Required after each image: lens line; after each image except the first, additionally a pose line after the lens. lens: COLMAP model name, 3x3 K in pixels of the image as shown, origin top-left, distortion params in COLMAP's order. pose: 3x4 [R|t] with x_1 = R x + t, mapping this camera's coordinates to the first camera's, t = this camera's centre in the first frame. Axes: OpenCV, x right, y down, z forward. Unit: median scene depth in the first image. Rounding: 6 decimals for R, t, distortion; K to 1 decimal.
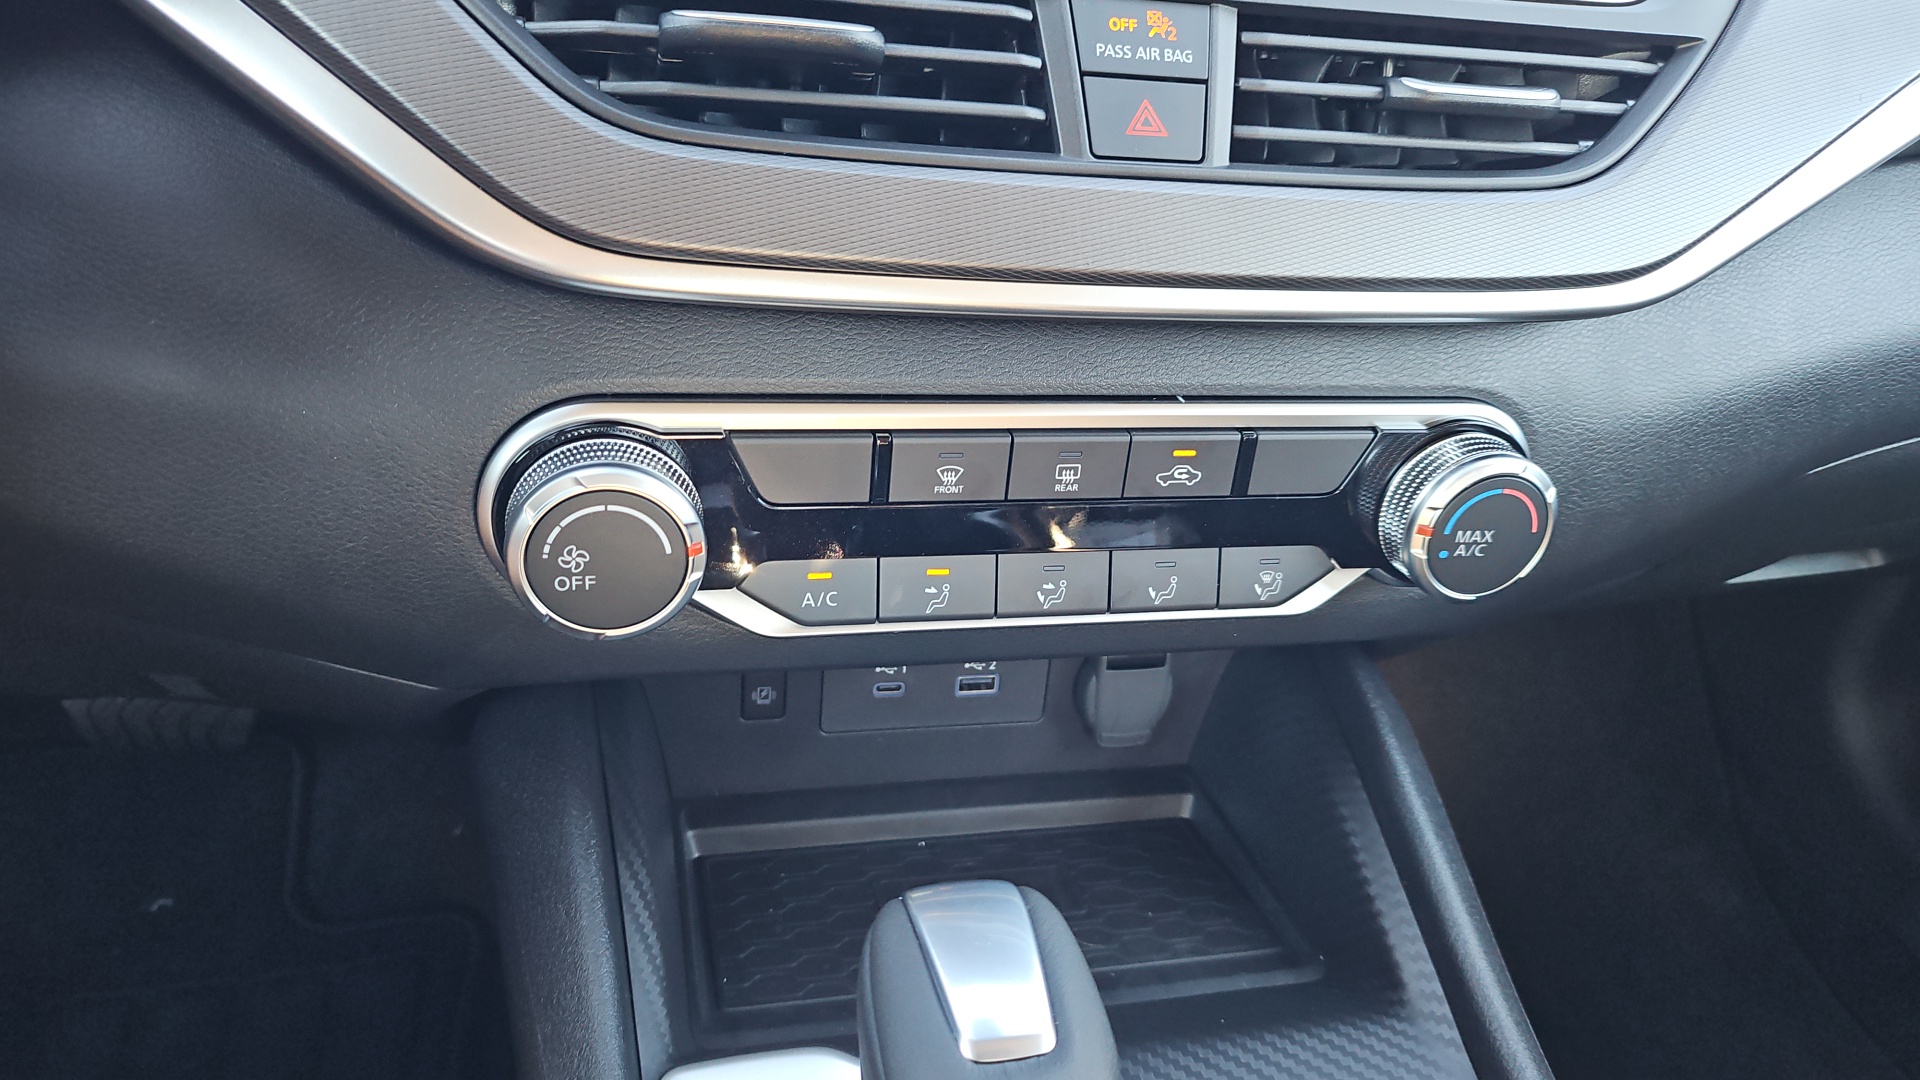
lens RADIAL K [[1343.0, 0, 1002.9], [0, 1343.0, 517.7], [0, 0, 1]] dist [0.006091, 0.006395]
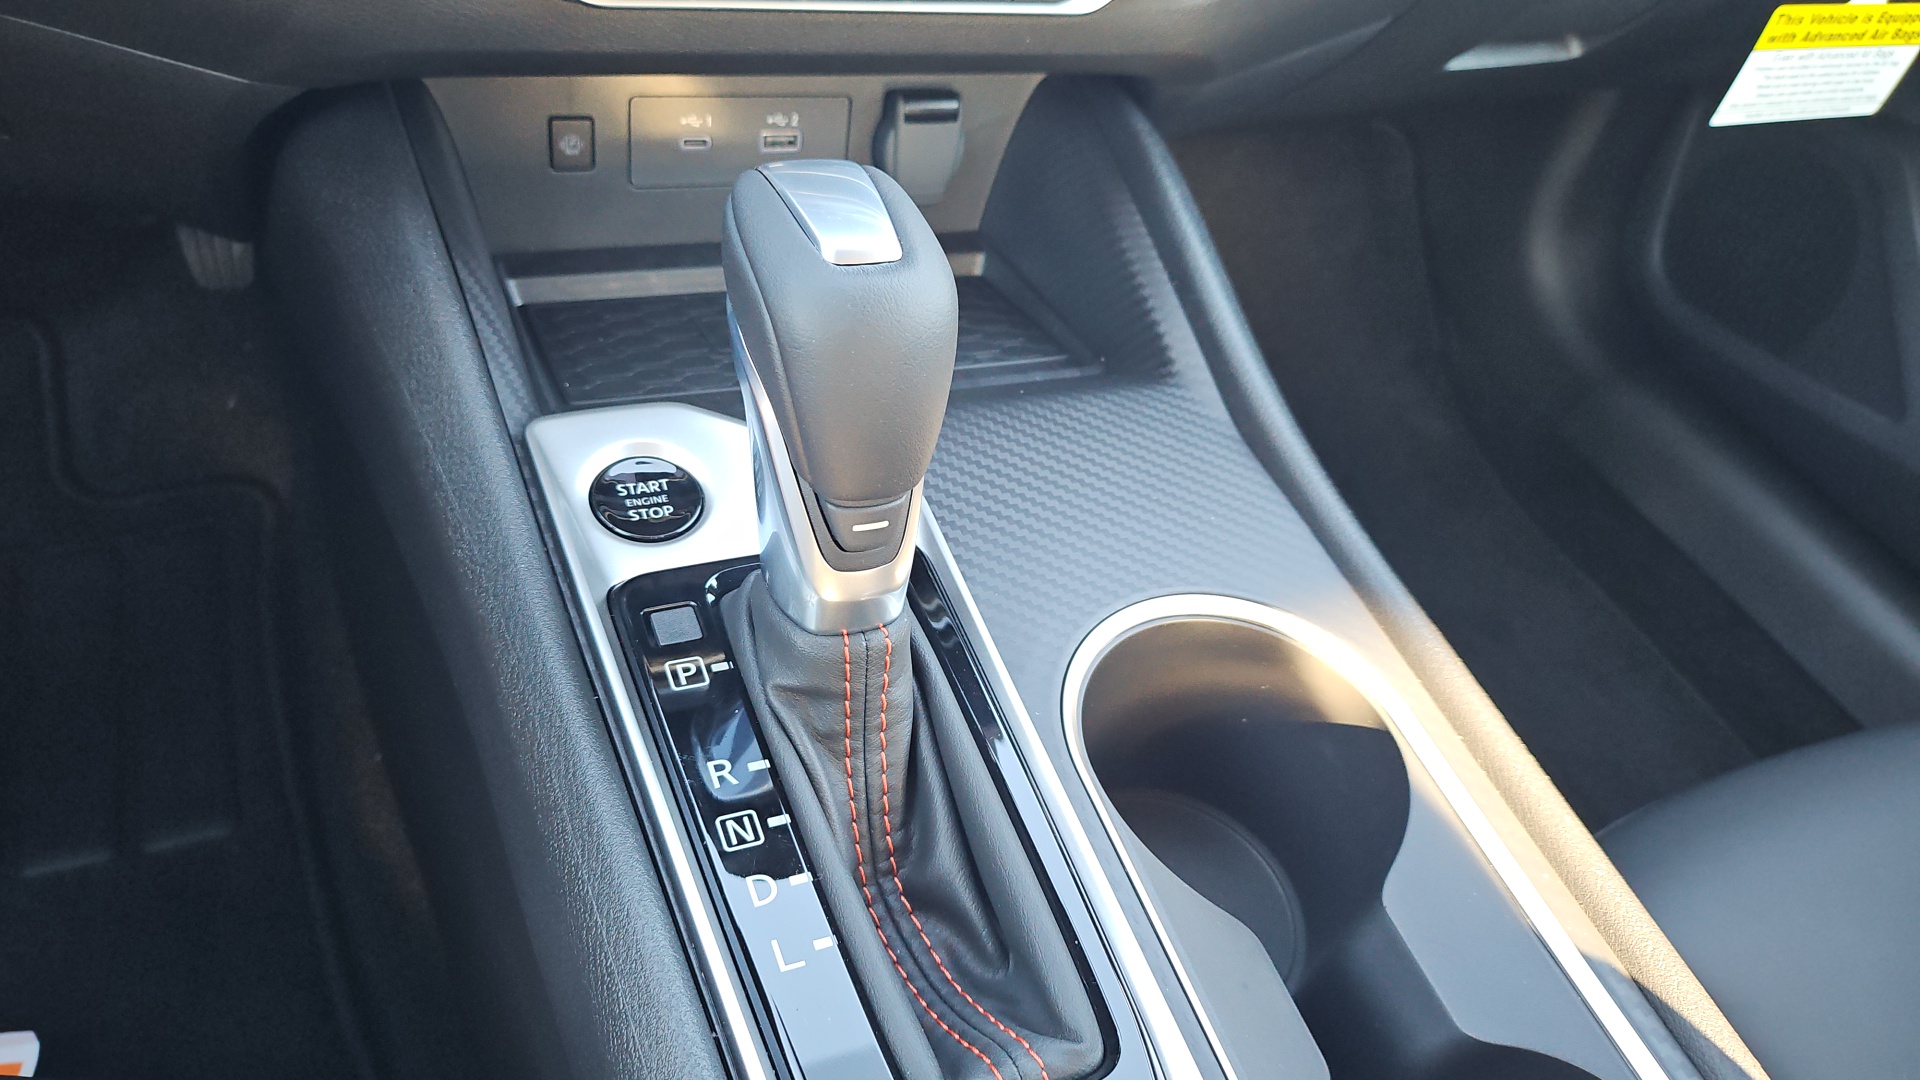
lens RADIAL K [[1343.0, 0, 1002.9], [0, 1343.0, 517.7], [0, 0, 1]] dist [0.006091, 0.006395]
pose [[0.983898, -0.057513, 0.169224, -0.045134], [0.016483, 0.971975, 0.234505, 0.176410], [-0.177969, -0.227940, 0.957272, -0.105157]]
